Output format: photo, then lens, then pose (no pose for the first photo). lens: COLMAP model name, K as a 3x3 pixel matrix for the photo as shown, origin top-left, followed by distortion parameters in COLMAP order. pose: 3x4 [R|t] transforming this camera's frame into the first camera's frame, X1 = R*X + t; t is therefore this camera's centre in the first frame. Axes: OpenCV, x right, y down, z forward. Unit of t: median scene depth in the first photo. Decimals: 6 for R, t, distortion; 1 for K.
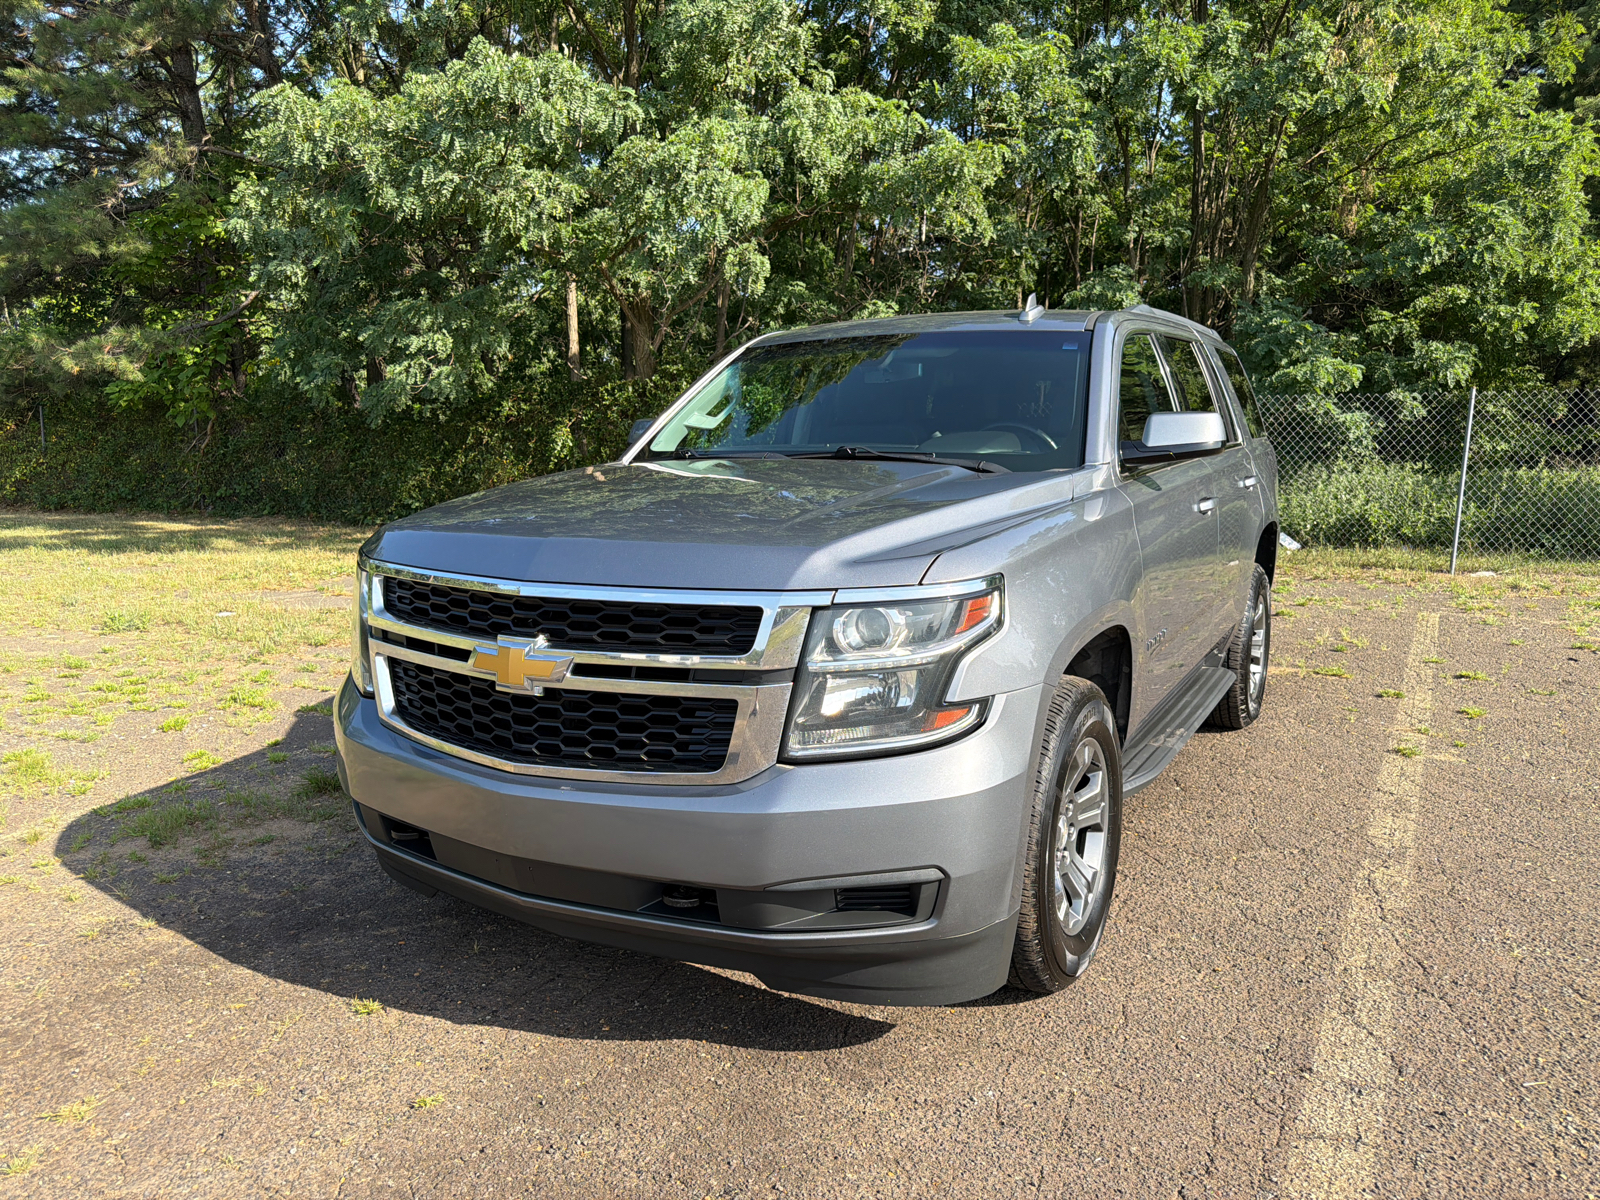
lens RADIAL K [[1141.8, 0, 795.0], [0, 1141.8, 600.6], [0, 0, 1]] dist [0.034518, -0.045161]
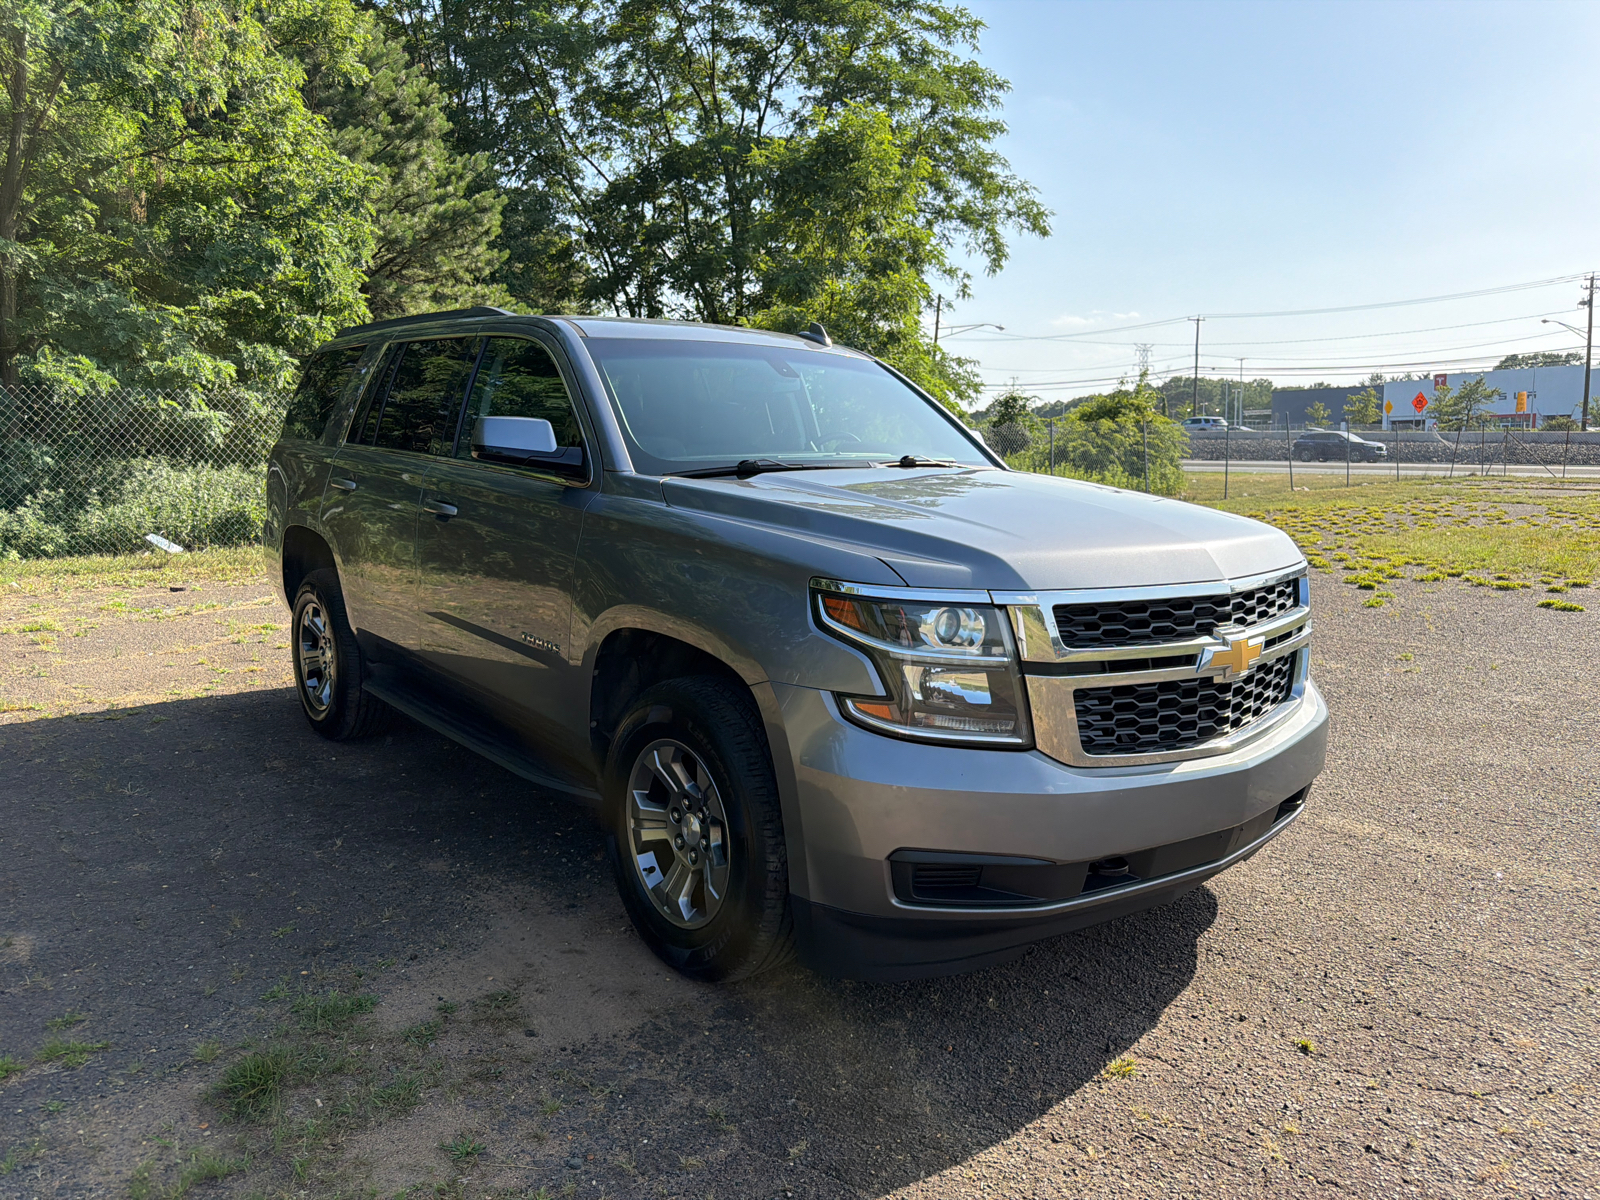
lens RADIAL K [[1141.8, 0, 795.0], [0, 1141.8, 600.6], [0, 0, 1]] dist [0.034518, -0.045161]
pose [[0.344051, -0.123702, 0.930767, -1.136278], [0.116907, 0.989214, 0.088256, -0.115053], [-0.931645, 0.078449, 0.354801, 0.788823]]
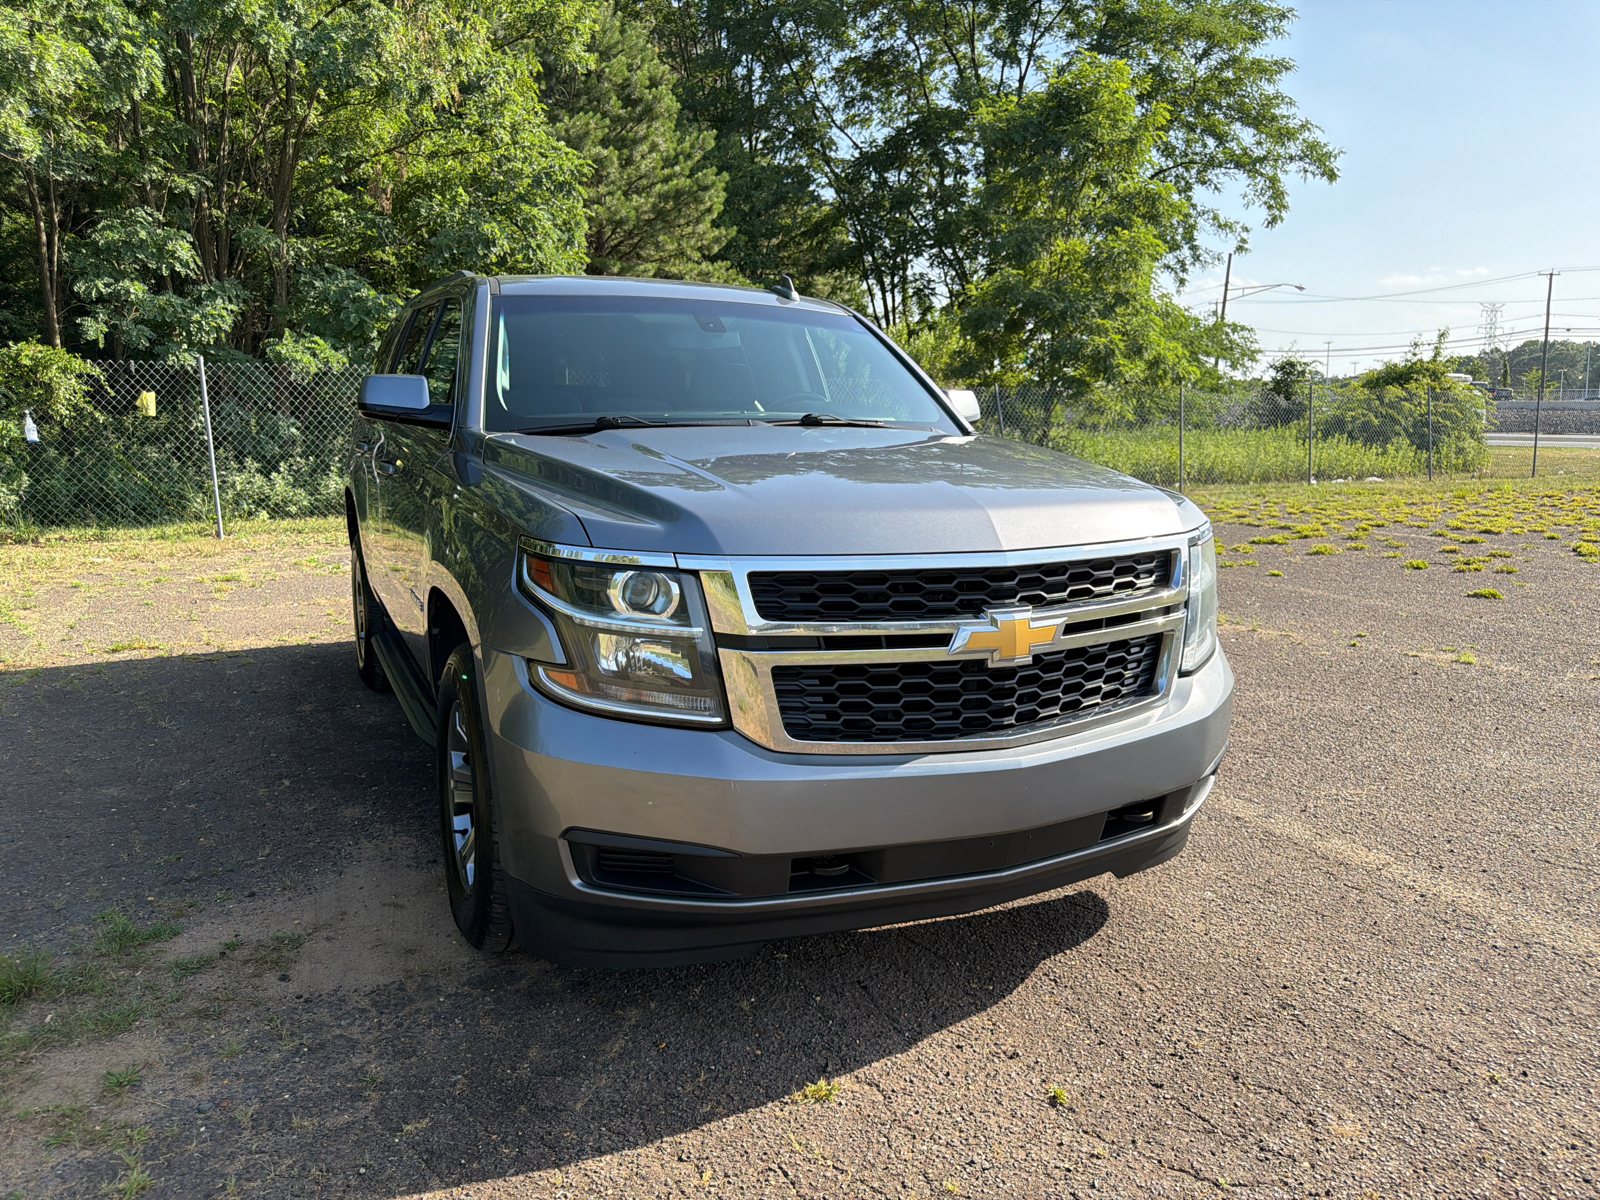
lens RADIAL K [[1137.2, 0, 796.7], [0, 1137.2, 608.0], [0, 0, 1]] dist [0.056096, -0.090967]
pose [[0.566489, -0.132610, 0.813329, -0.898274], [0.105779, 0.990504, 0.087822, -0.057639], [-0.817252, 0.036283, 0.575137, 0.469433]]
